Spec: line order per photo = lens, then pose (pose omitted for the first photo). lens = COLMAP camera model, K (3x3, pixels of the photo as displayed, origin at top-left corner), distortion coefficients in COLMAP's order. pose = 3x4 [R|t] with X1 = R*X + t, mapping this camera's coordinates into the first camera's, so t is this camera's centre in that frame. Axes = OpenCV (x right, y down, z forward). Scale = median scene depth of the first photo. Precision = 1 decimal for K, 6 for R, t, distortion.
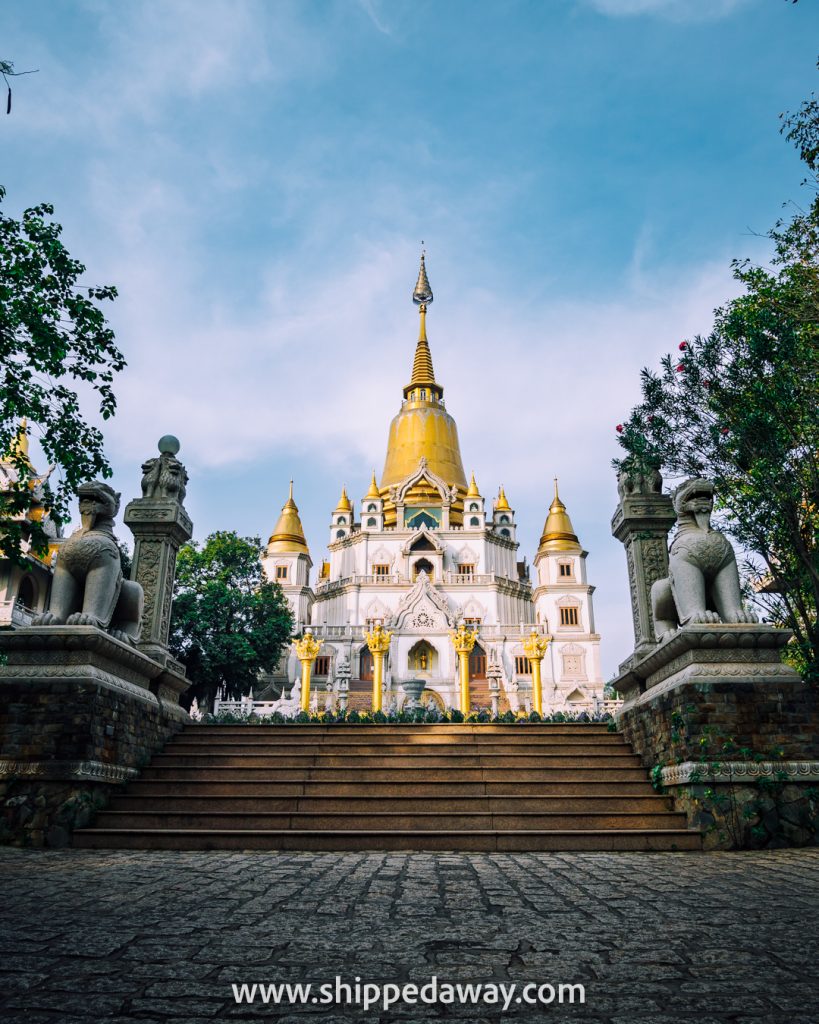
lens RADIAL K [[798.2, 0, 409.5], [0, 798.2, 512.0], [0, 0, 1]] dist [-0.030274, 0.002135]
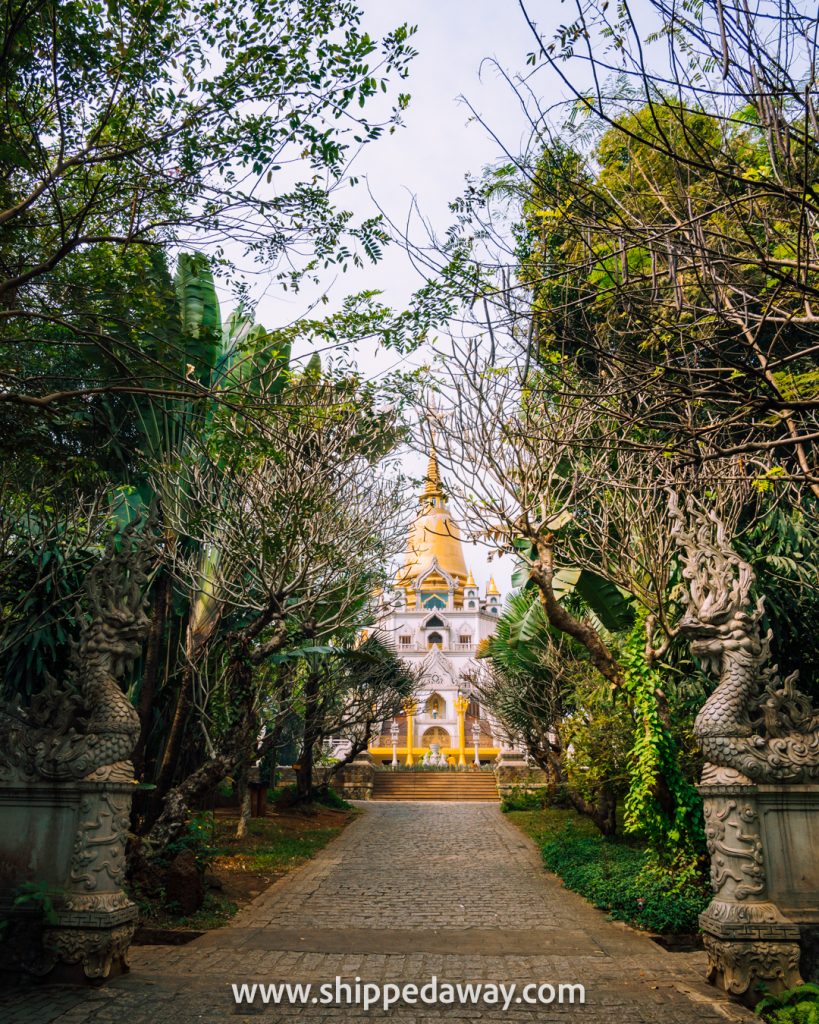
lens RADIAL K [[798.2, 0, 409.5], [0, 798.2, 512.0], [0, 0, 1]] dist [-0.030274, 0.002135]
pose [[0.999934, -0.005342, -0.010162, -0.058541], [0.005209, 0.999900, -0.013138, -0.630559], [0.010231, 0.013085, 0.999862, -1.919599]]
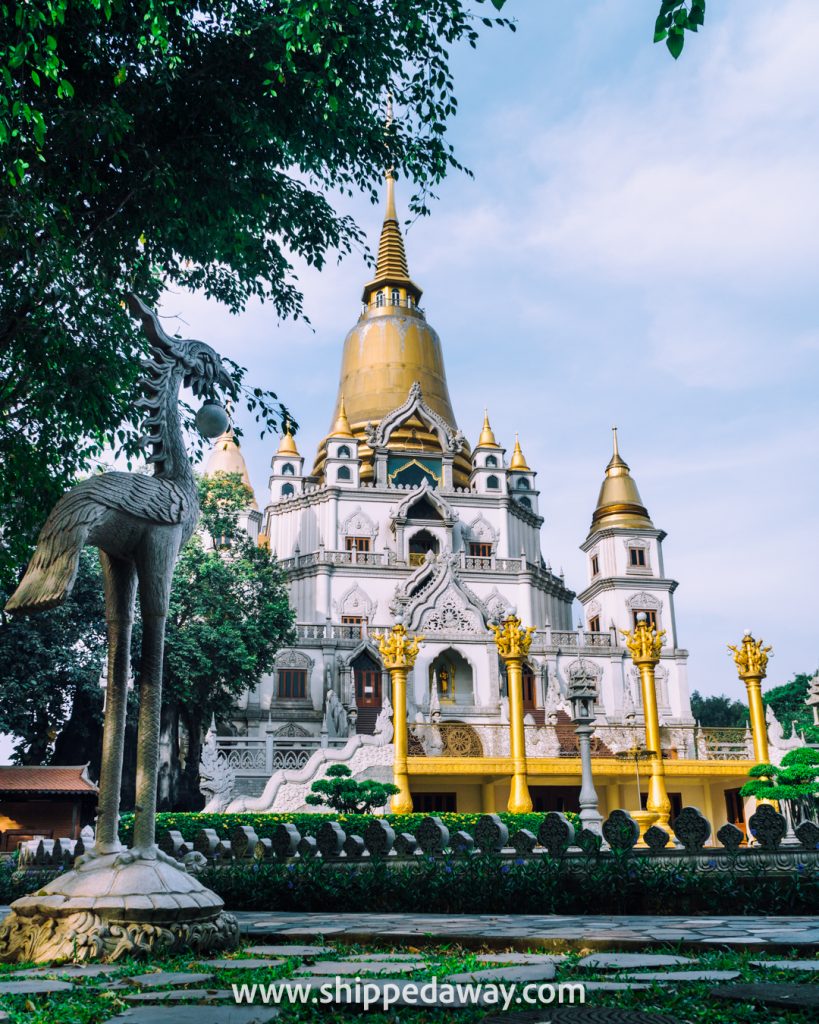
lens RADIAL K [[1023.0, 0, 409.2], [0, 1023.0, 541.3], [0, 0, 1]] dist [0.080106, 0.000725]
pose [[0.976382, 0.052413, 0.209597, -0.817932], [-0.060581, 0.997626, 0.032738, 0.182900], [-0.207383, -0.044662, 0.977240, 0.710632]]
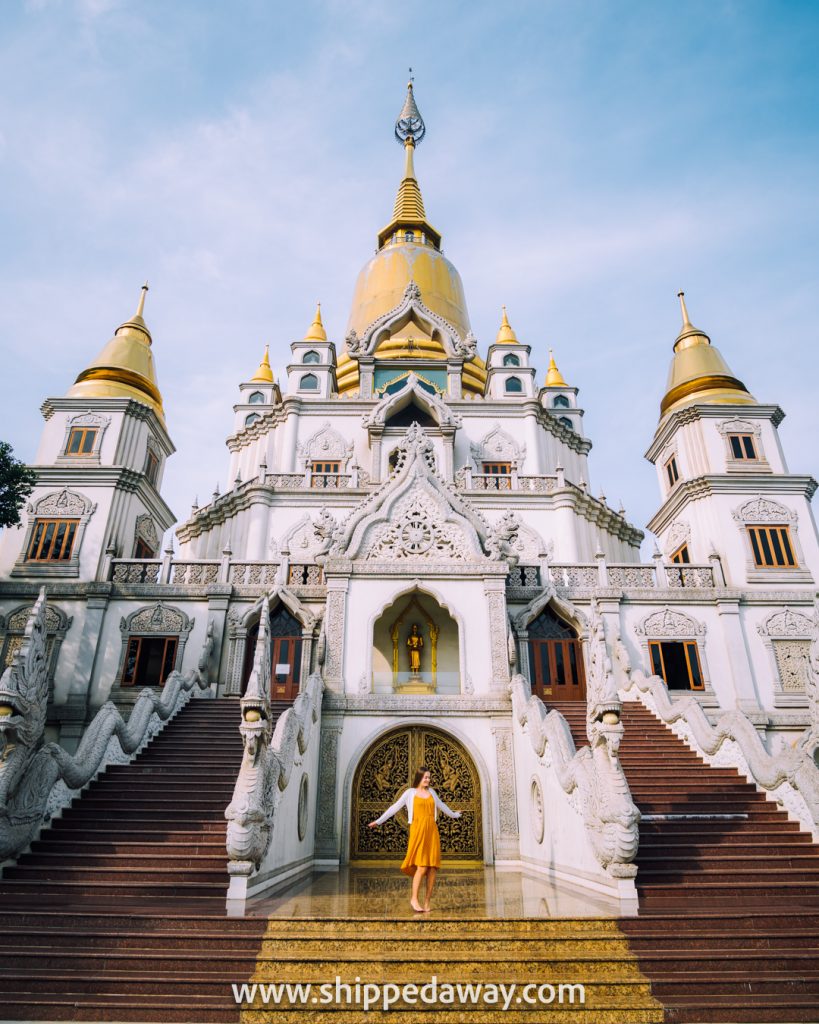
lens RADIAL K [[661.1, 0, 409.5], [0, 661.1, 512.0], [0, 0, 1]] dist [-0.006799, -0.000562]
pose [[0.999060, 0.019549, 0.038683, 0.005984], [-0.016225, 0.996294, -0.084470, 0.613455], [-0.040191, 0.083763, 0.995675, 2.832546]]
